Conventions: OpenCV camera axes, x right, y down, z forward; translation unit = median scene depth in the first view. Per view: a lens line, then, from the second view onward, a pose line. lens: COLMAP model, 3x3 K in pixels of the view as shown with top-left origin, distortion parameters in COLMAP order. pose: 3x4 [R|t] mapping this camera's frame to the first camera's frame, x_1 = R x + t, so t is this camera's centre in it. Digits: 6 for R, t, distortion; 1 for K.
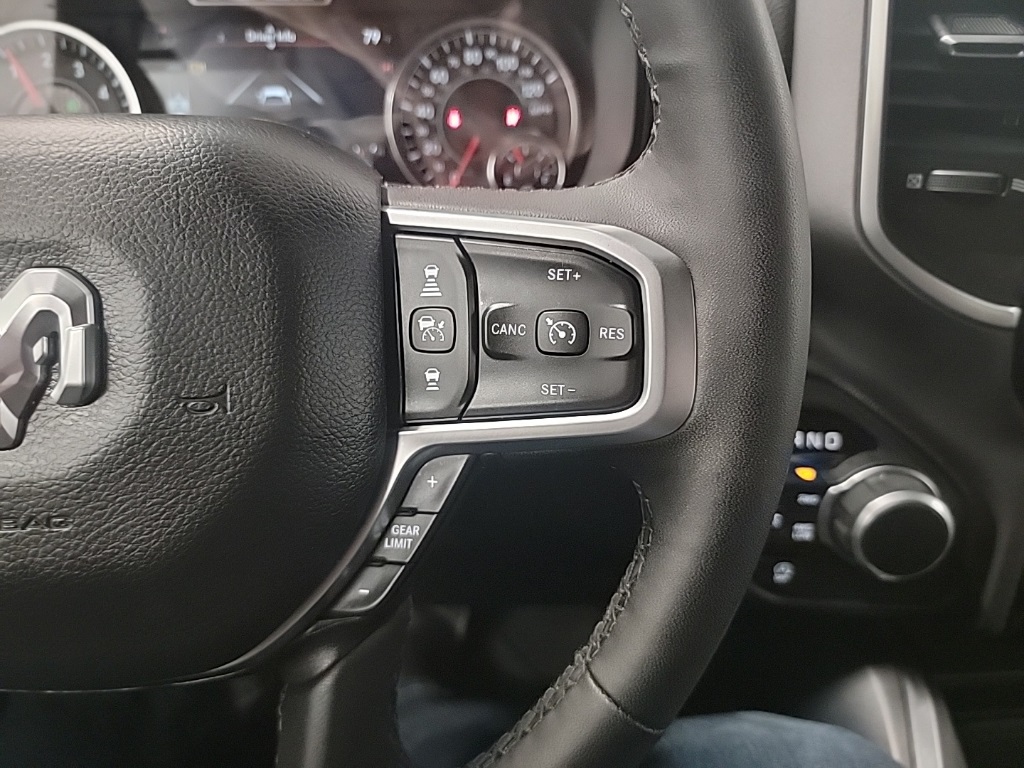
lens RADIAL K [[723.5, 0, 512.0], [0, 723.5, 384.0], [0, 0, 1]] dist [0.057964, -0.051862]
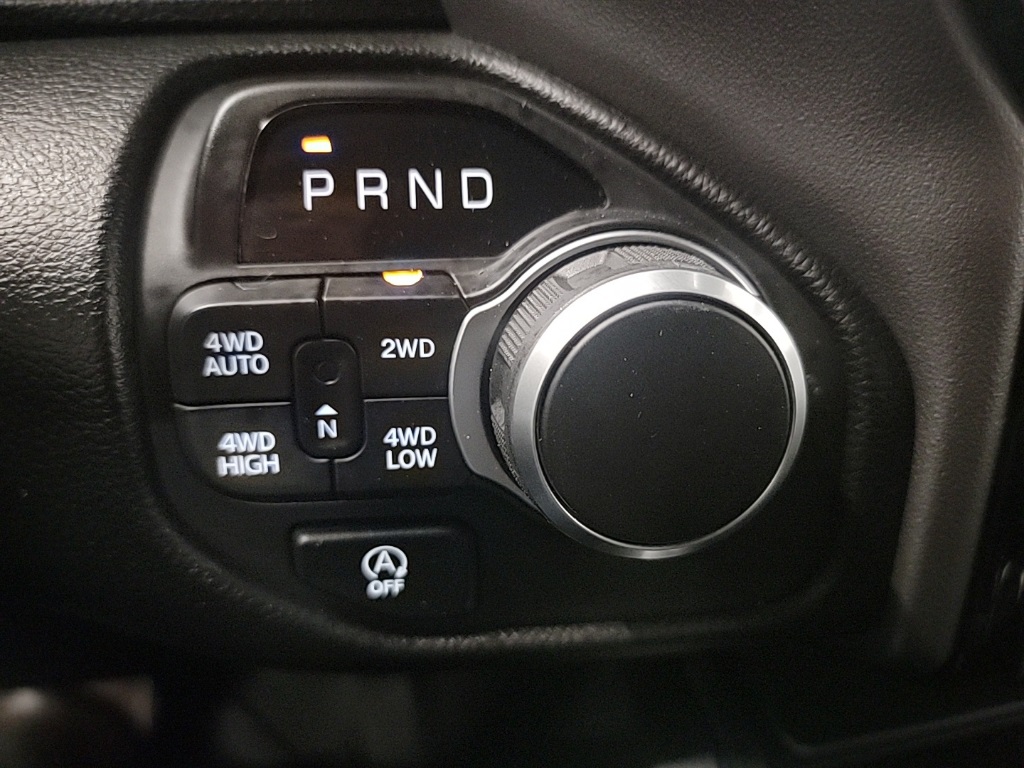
lens RADIAL K [[723.5, 0, 512.0], [0, 723.5, 384.0], [0, 0, 1]] dist [0.057964, -0.051862]
pose [[0.990059, -0.074186, 0.119494, 0.405985], [0.077436, 0.996737, -0.022776, 0.182657], [-0.117414, 0.031803, 0.992574, 0.646867]]
